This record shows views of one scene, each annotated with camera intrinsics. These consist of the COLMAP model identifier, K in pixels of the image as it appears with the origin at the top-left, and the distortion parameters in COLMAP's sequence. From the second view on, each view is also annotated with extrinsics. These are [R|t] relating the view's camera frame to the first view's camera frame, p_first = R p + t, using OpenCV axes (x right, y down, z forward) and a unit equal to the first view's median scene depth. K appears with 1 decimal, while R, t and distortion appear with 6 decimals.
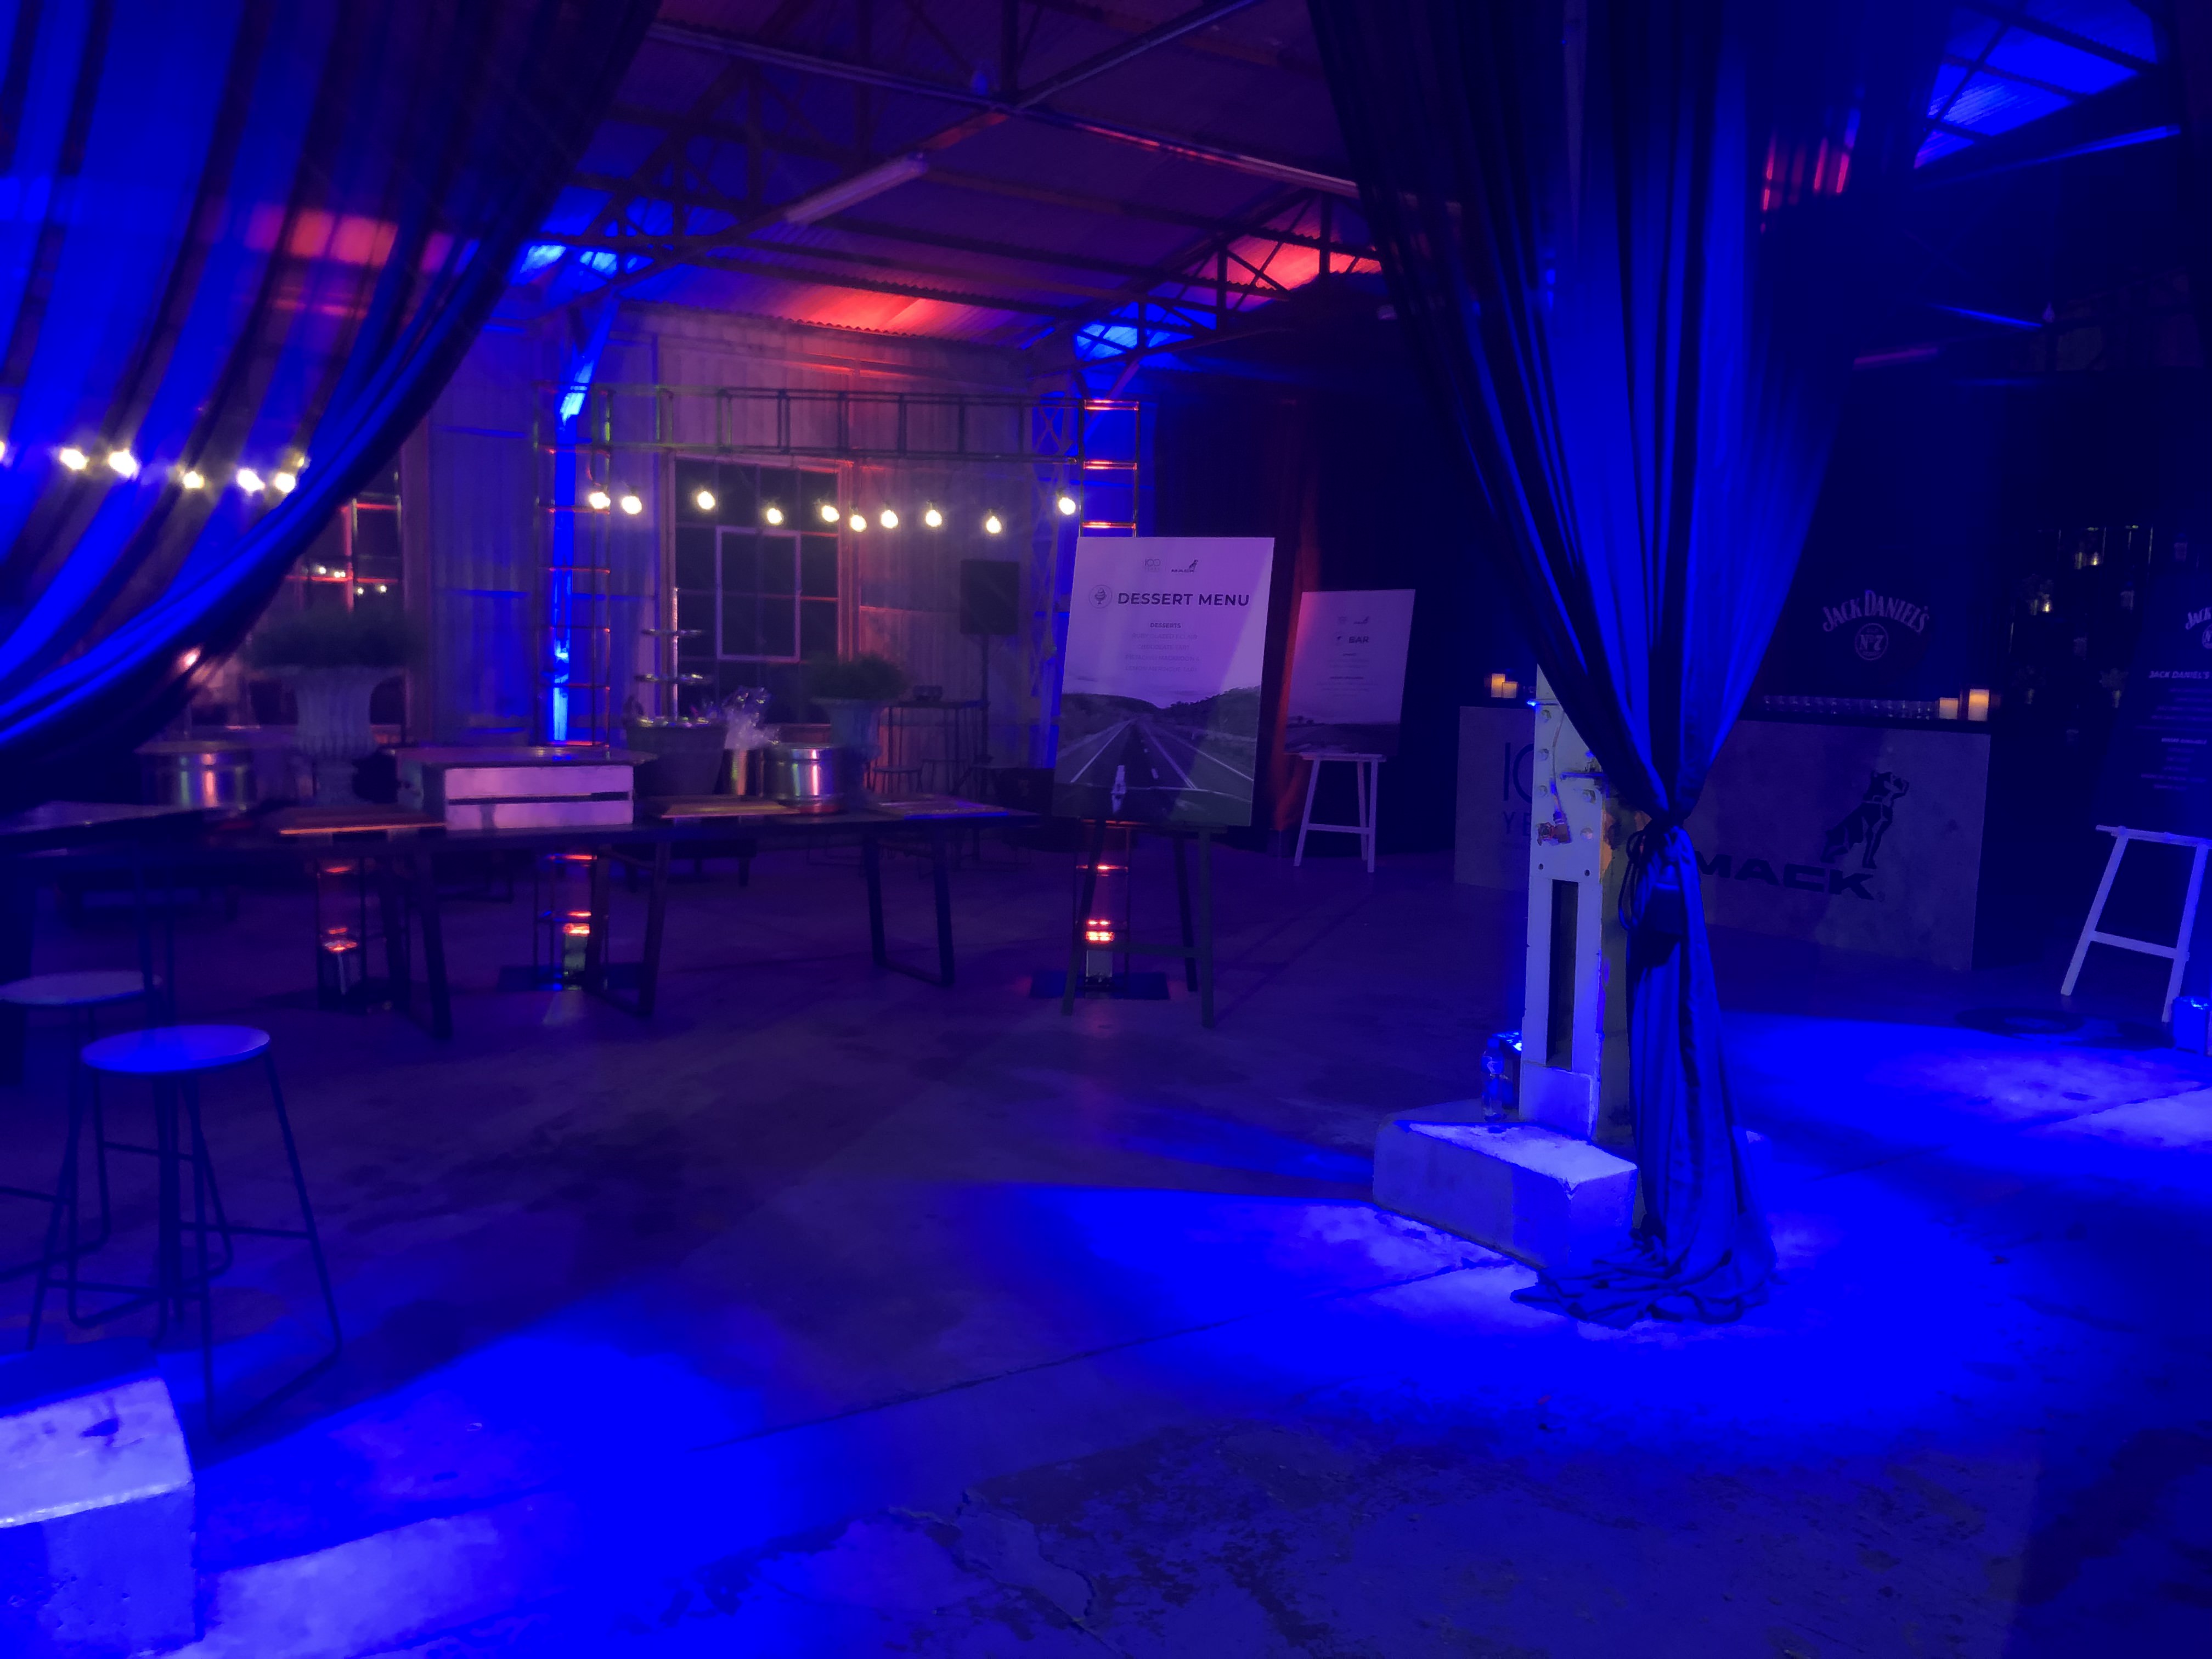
lens RADIAL K [[1835.8, 0, 1034.6], [0, 1835.8, 826.6], [0, 0, 1]] dist [-0.005730, 0.010213]
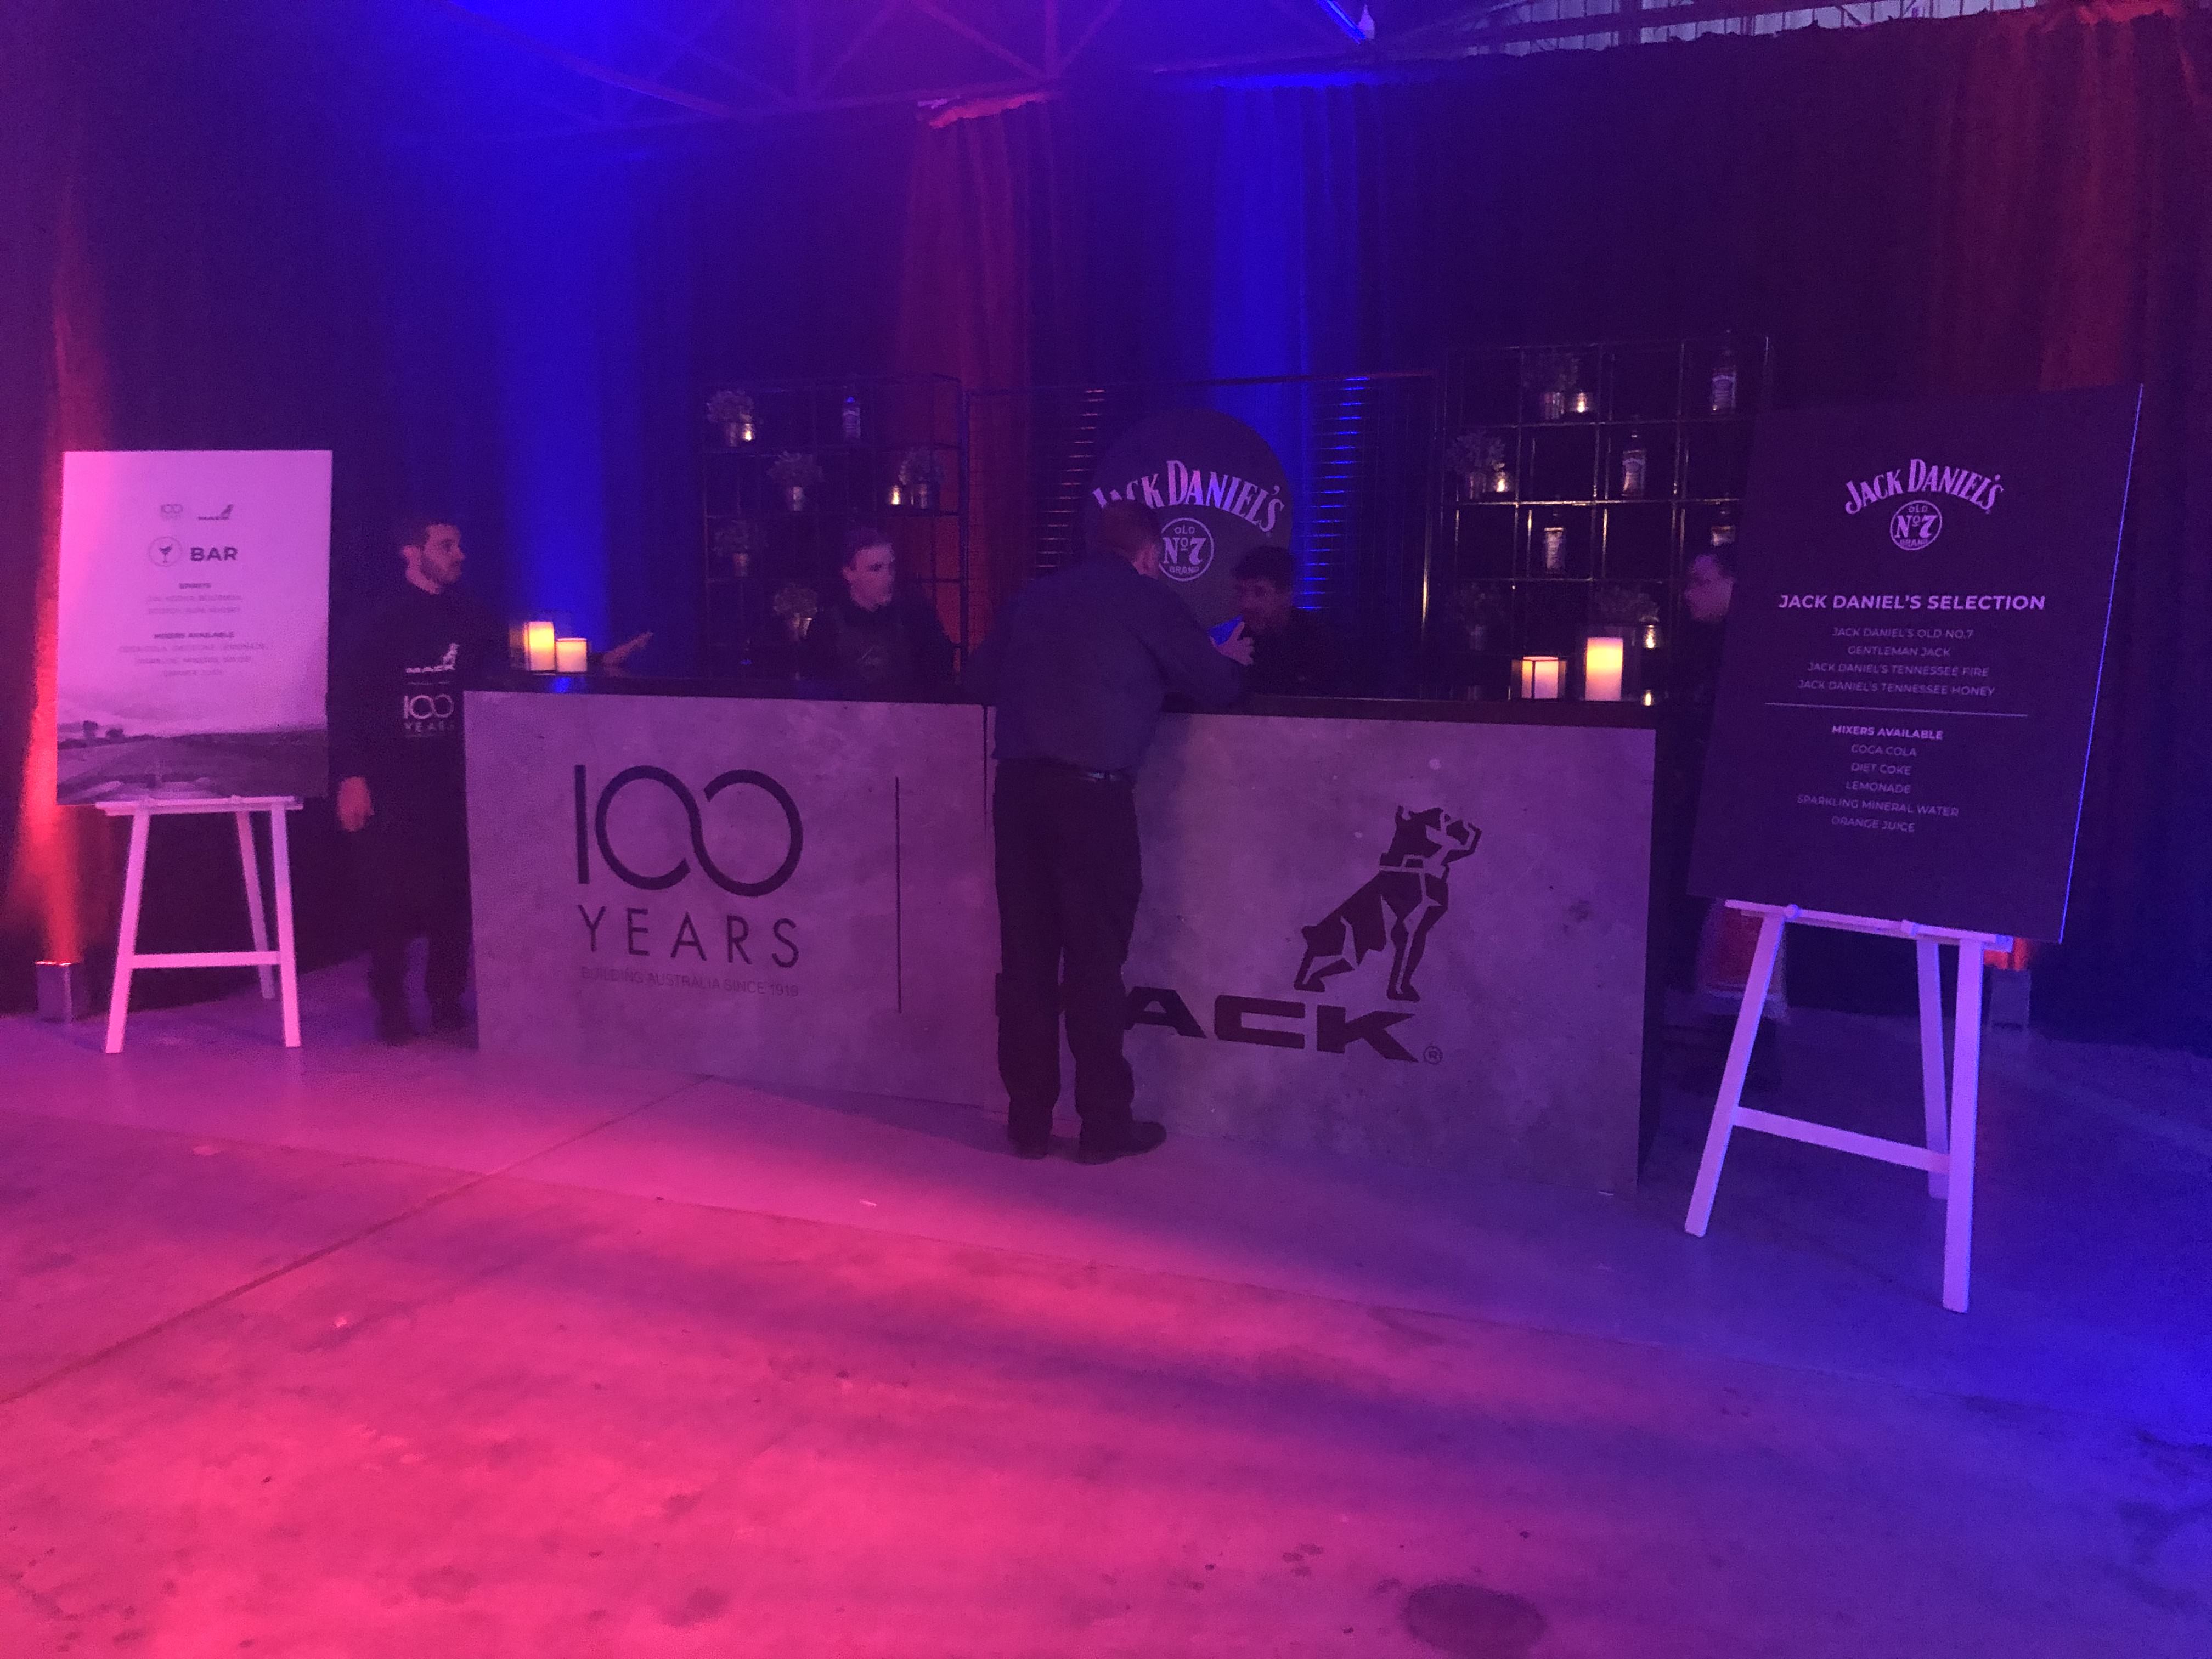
lens RADIAL K [[1835.8, 0, 1034.6], [0, 1835.8, 826.6], [0, 0, 1]] dist [-0.005730, 0.010213]
pose [[0.804773, -0.094453, 0.586019, 0.081416], [0.068733, 0.995446, 0.066052, -0.062135], [-0.589589, -0.012878, 0.807601, 0.629651]]
